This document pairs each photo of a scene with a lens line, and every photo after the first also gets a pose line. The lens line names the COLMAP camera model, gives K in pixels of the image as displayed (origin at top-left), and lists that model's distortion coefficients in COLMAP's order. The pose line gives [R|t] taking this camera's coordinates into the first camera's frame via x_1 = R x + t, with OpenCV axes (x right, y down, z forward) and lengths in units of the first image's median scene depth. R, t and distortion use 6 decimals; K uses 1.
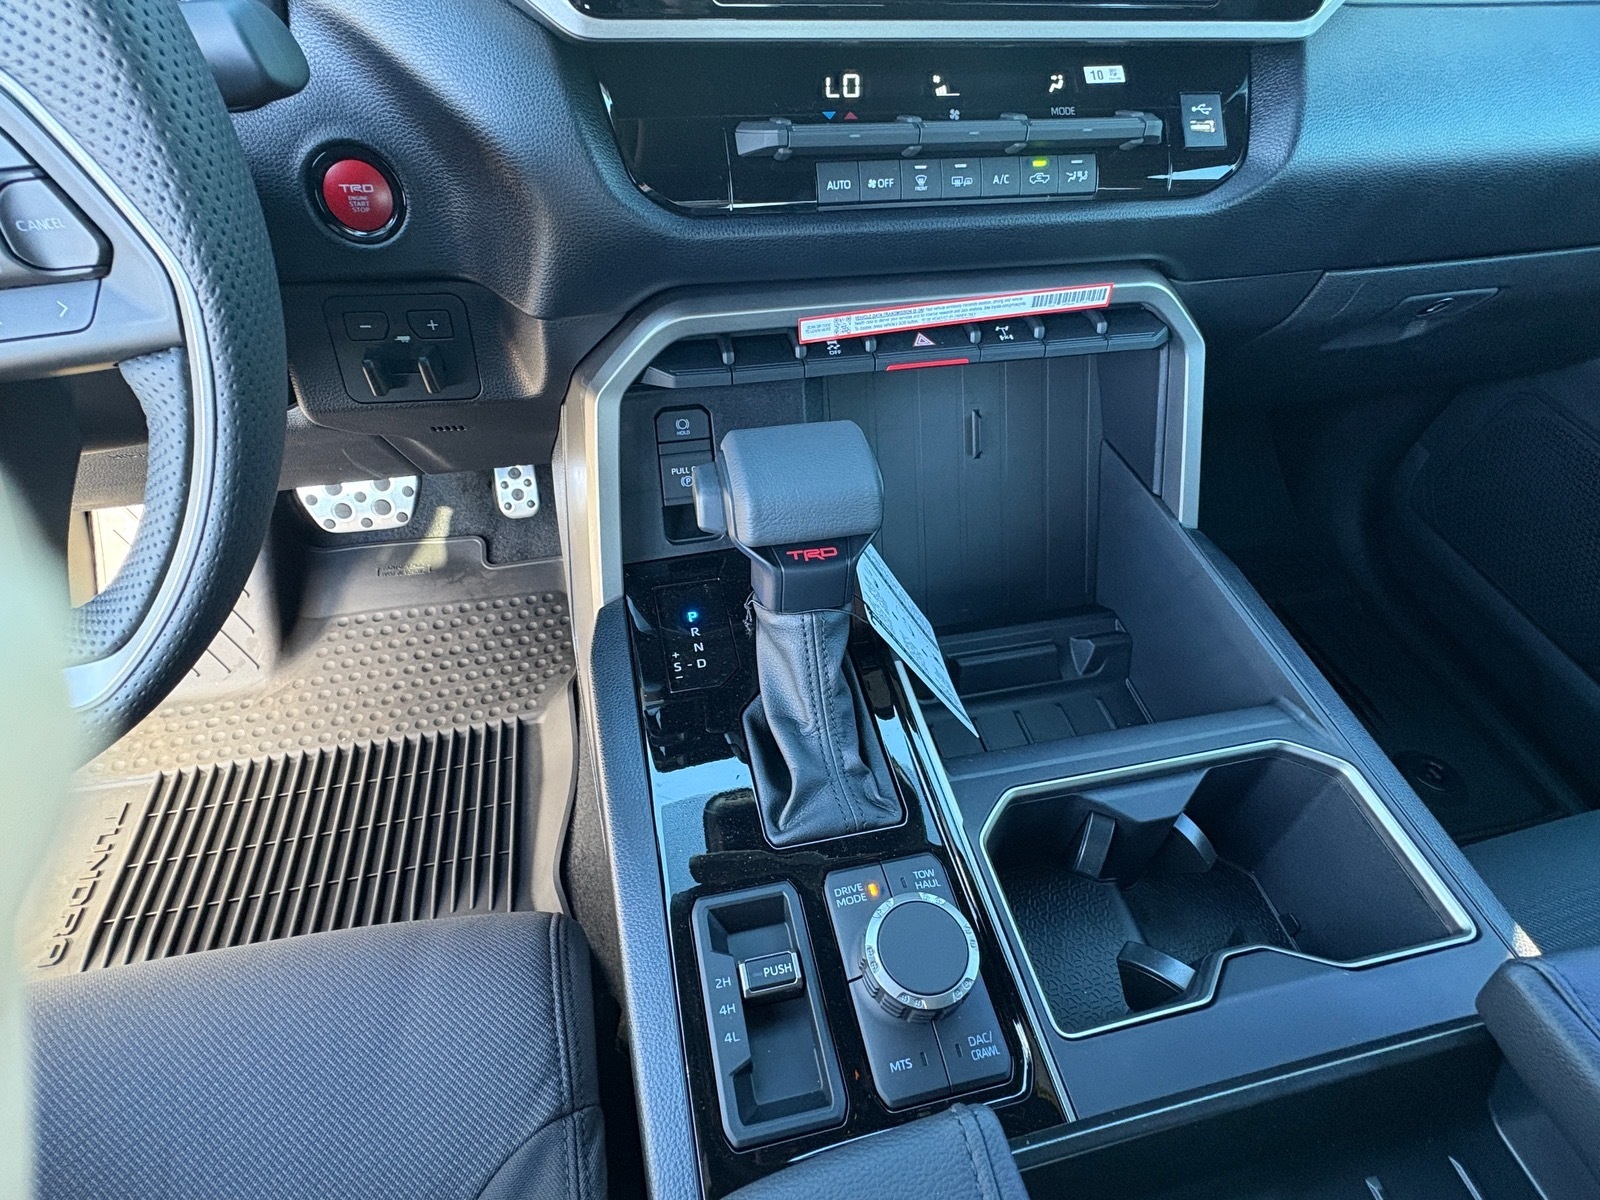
lens RADIAL K [[815.2, 0, 781.4], [0, 815.2, 600.2], [0, 0, 1]] dist [-0.002036, 0.000368]
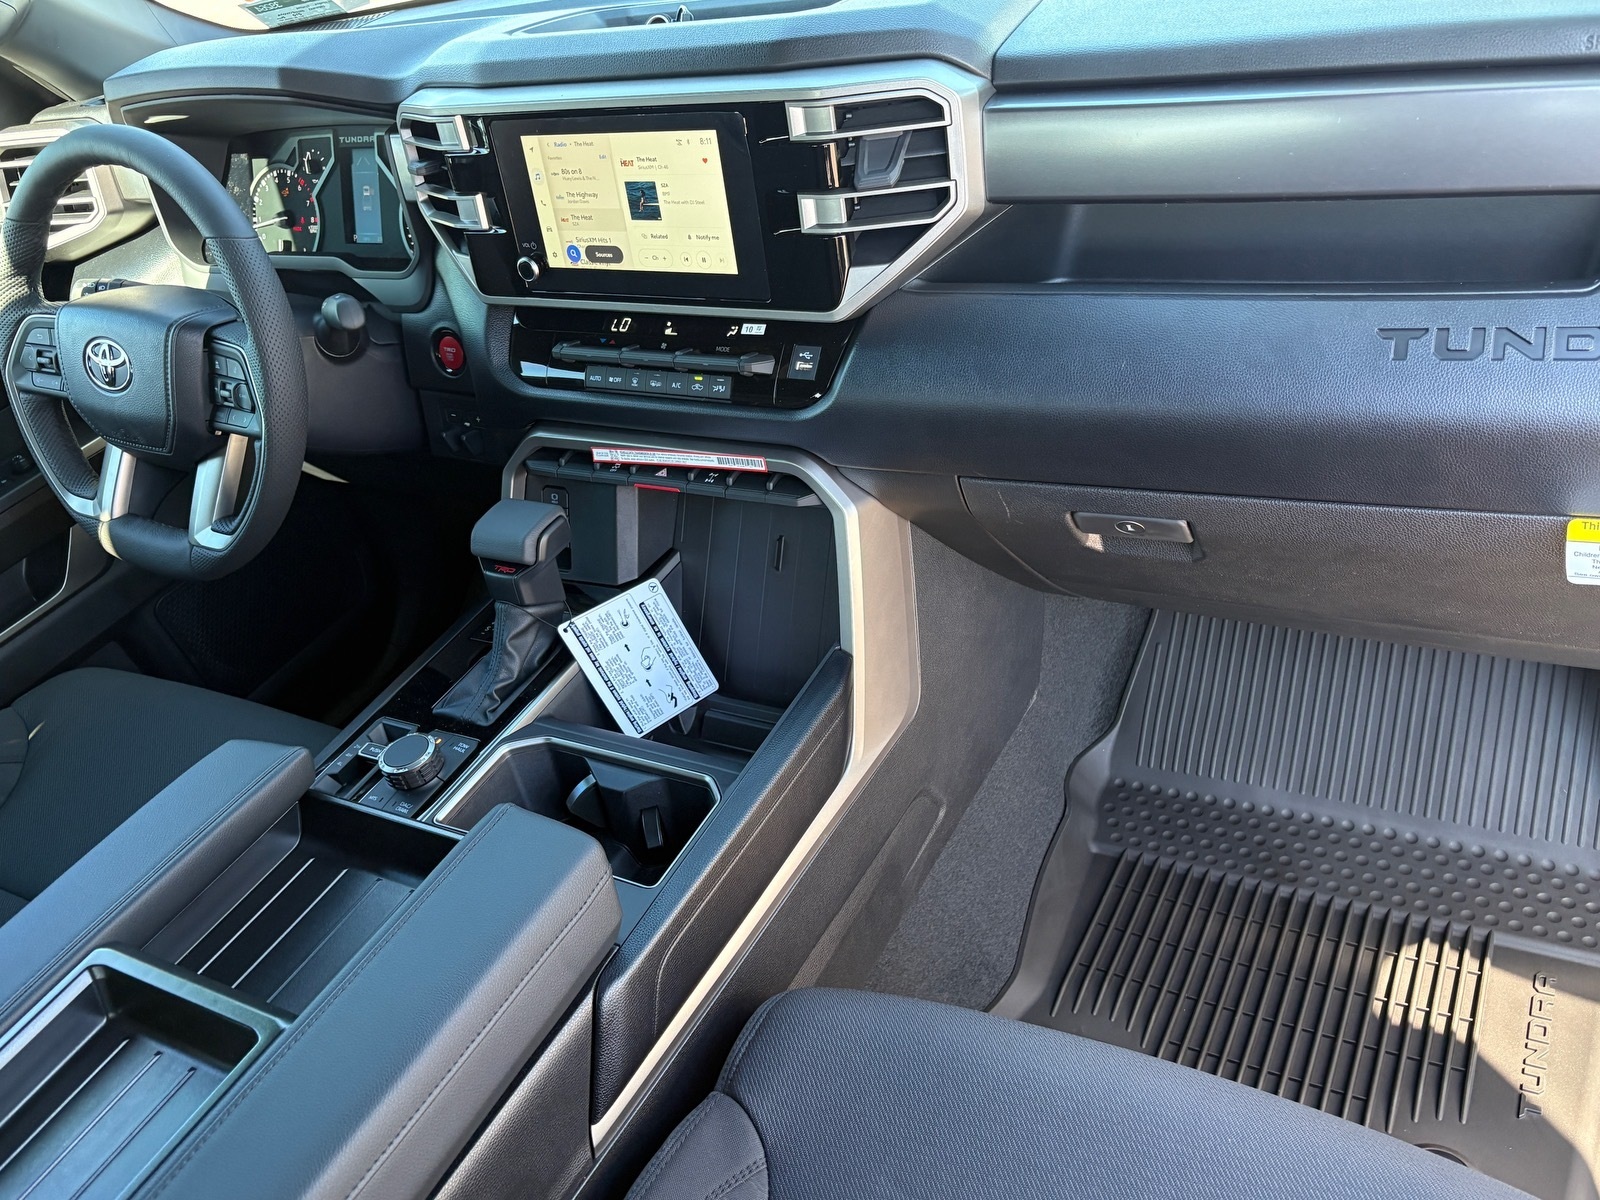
lens RADIAL K [[1306.2, 0, 842.4], [0, 1306.2, 602.8], [0, 0, 1]] dist [0.094099, -0.132885]
pose [[0.733005, 0.226477, -0.641414, 2.158515], [-0.330129, 0.942894, -0.044343, -0.092277], [0.594742, 0.244253, 0.765913, -0.666098]]
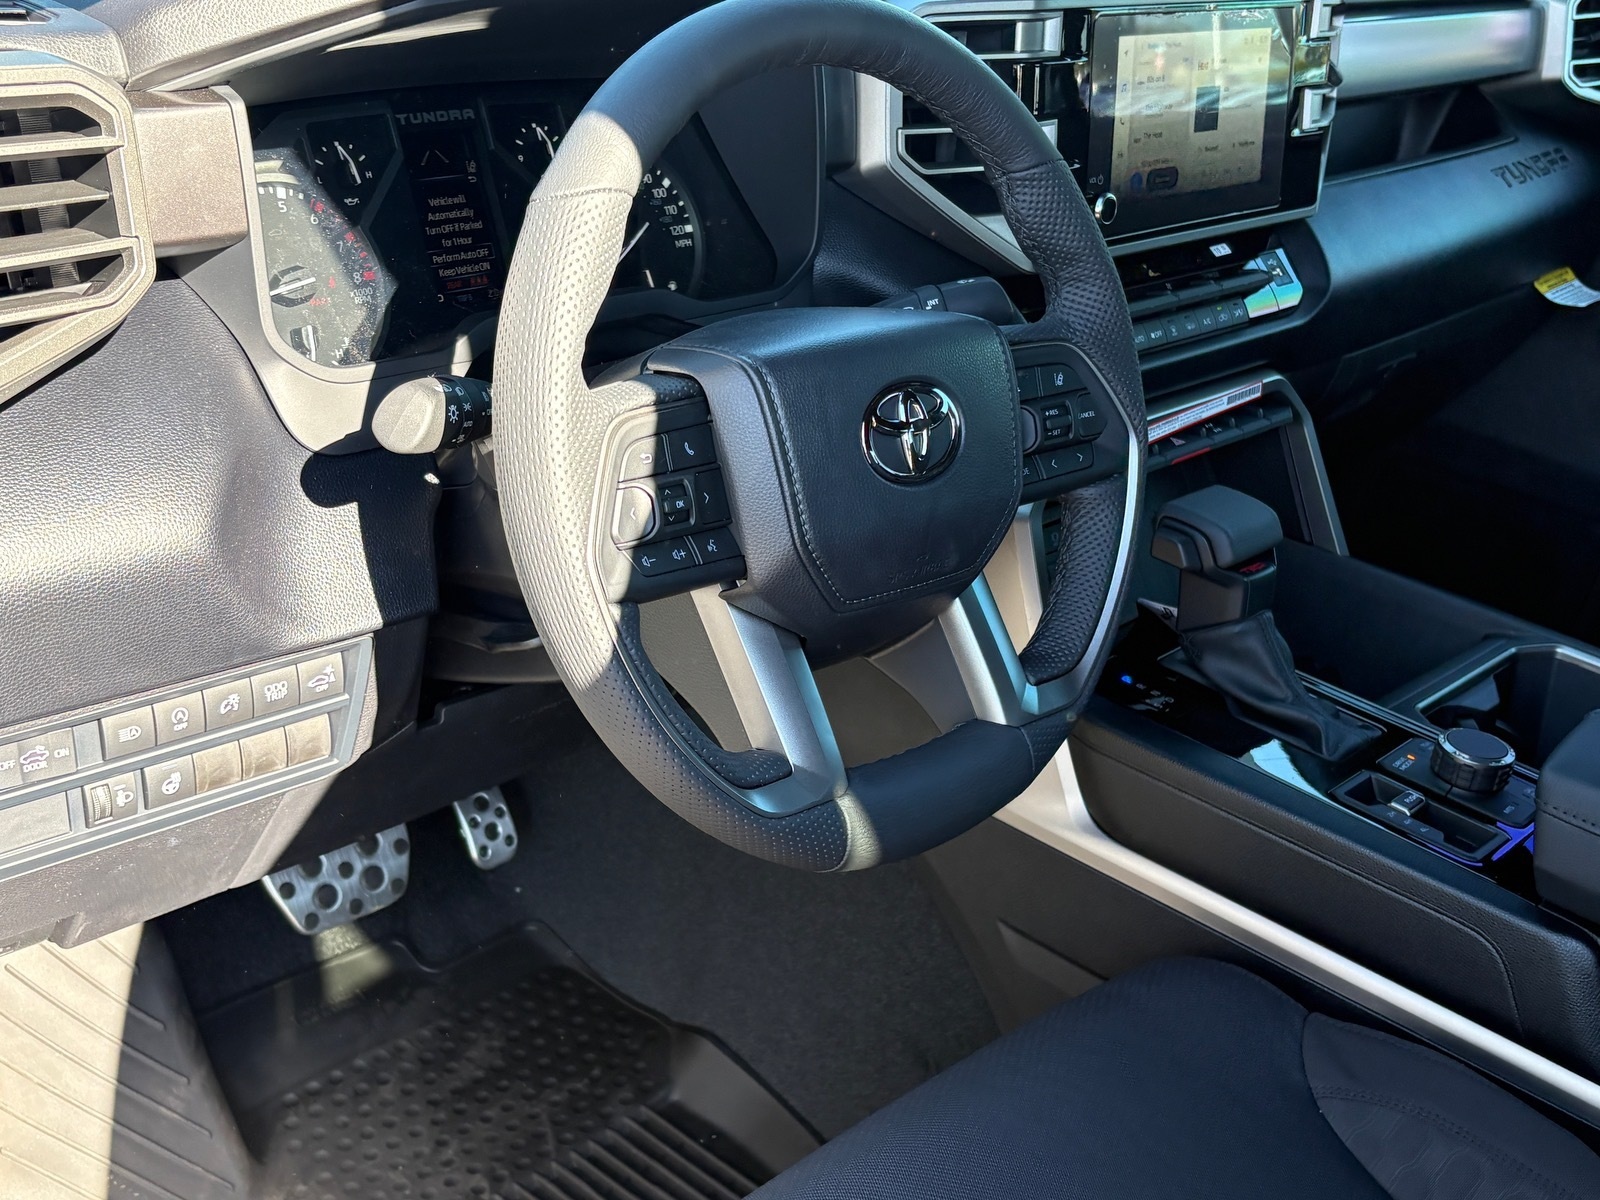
lens RADIAL K [[1815.2, 0, 802.5], [0, 1815.2, 632.5], [0, 0, 1]] dist [0.029109, -0.195427]
pose [[0.837150, -0.217421, 0.501904, -1.886983], [0.375584, 0.895575, -0.238499, 0.424221], [-0.397638, 0.388167, 0.831391, -1.057112]]
